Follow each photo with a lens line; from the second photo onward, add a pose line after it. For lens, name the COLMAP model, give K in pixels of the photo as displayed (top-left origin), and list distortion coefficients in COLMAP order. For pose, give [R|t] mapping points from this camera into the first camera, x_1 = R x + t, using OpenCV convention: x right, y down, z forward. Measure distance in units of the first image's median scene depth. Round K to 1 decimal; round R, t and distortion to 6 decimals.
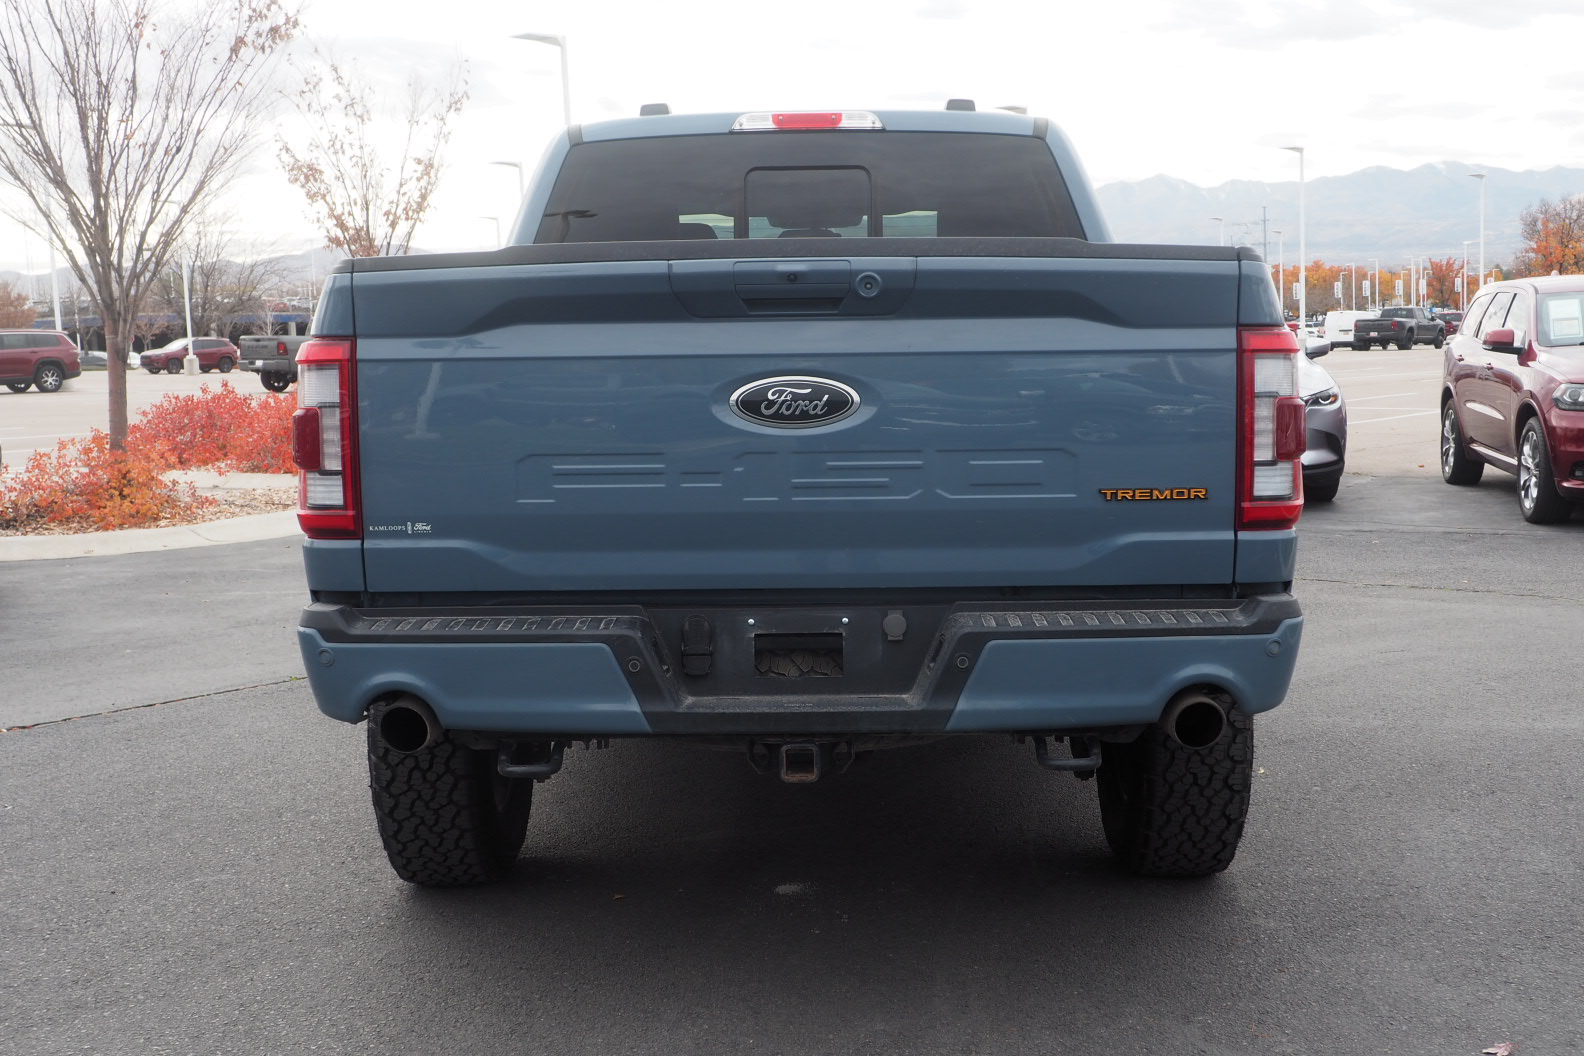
lens RADIAL K [[1463.3, 0, 792.0], [0, 1463.3, 528.0], [0, 0, 1]] dist [0.409723, 0.000168]
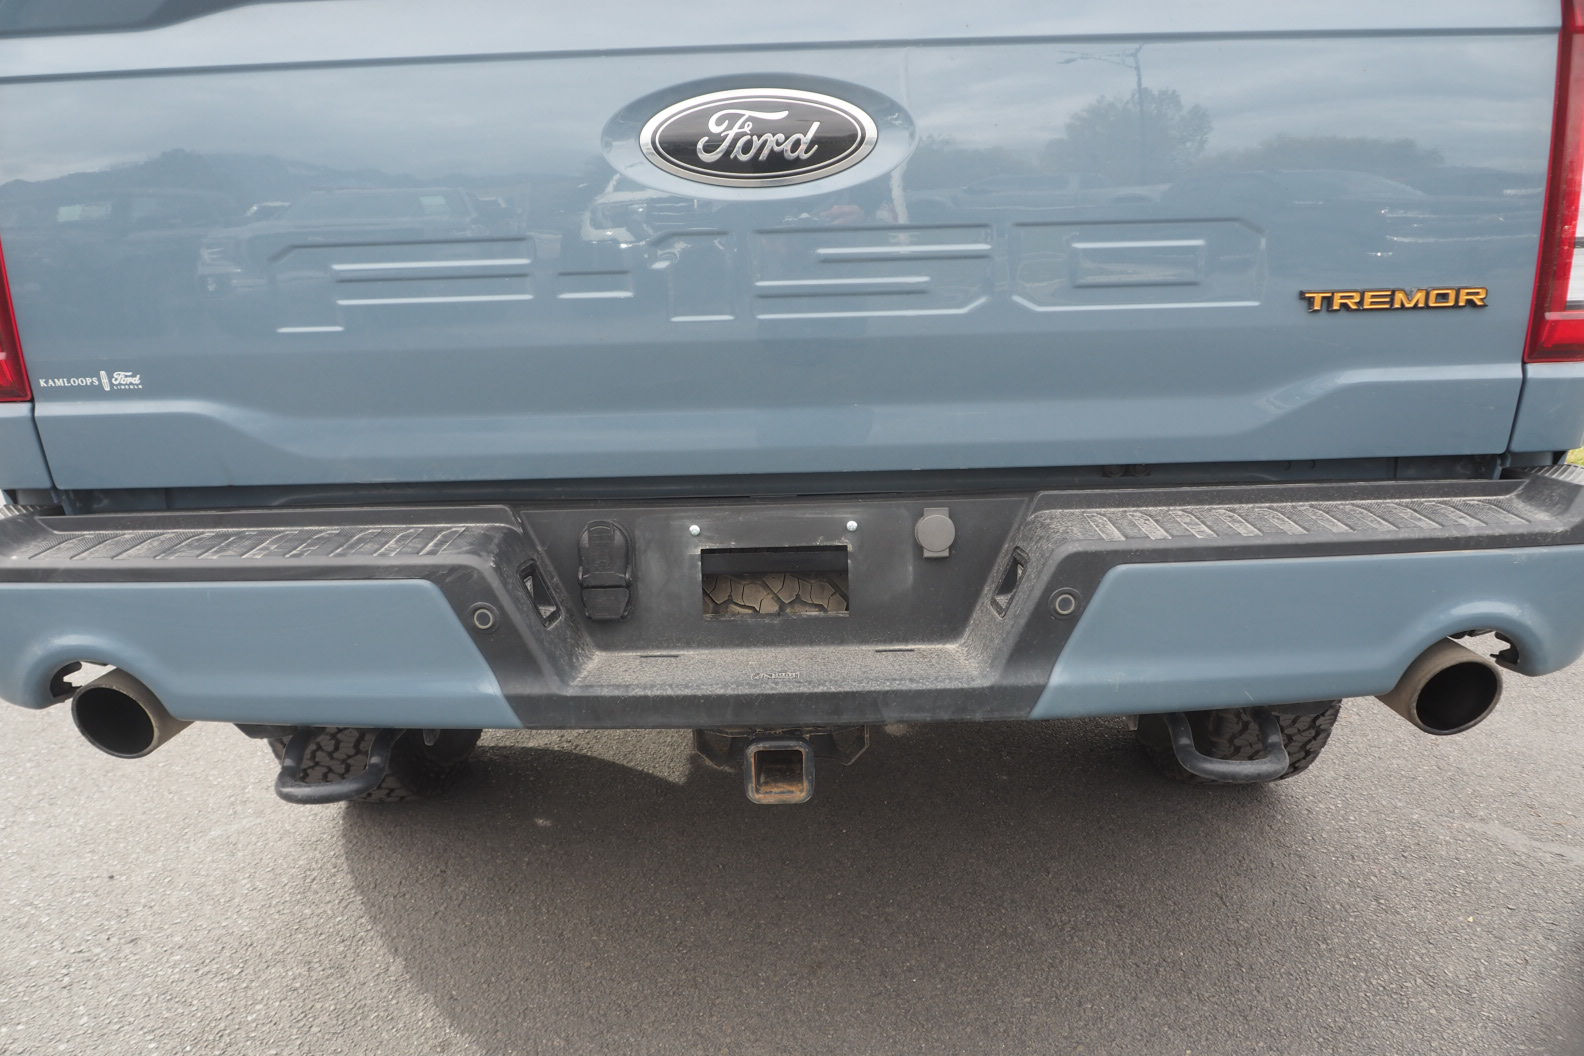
lens RADIAL K [[1120.8, 0, 792.0], [0, 1120.8, 528.0], [0, 0, 1]] dist [-0.032284, 0.003936]
pose [[0.999838, -0.016983, 0.005990, 0.009462], [0.016044, 0.991112, 0.132058, 0.004058], [-0.008180, -0.131941, 0.991224, 0.567656]]
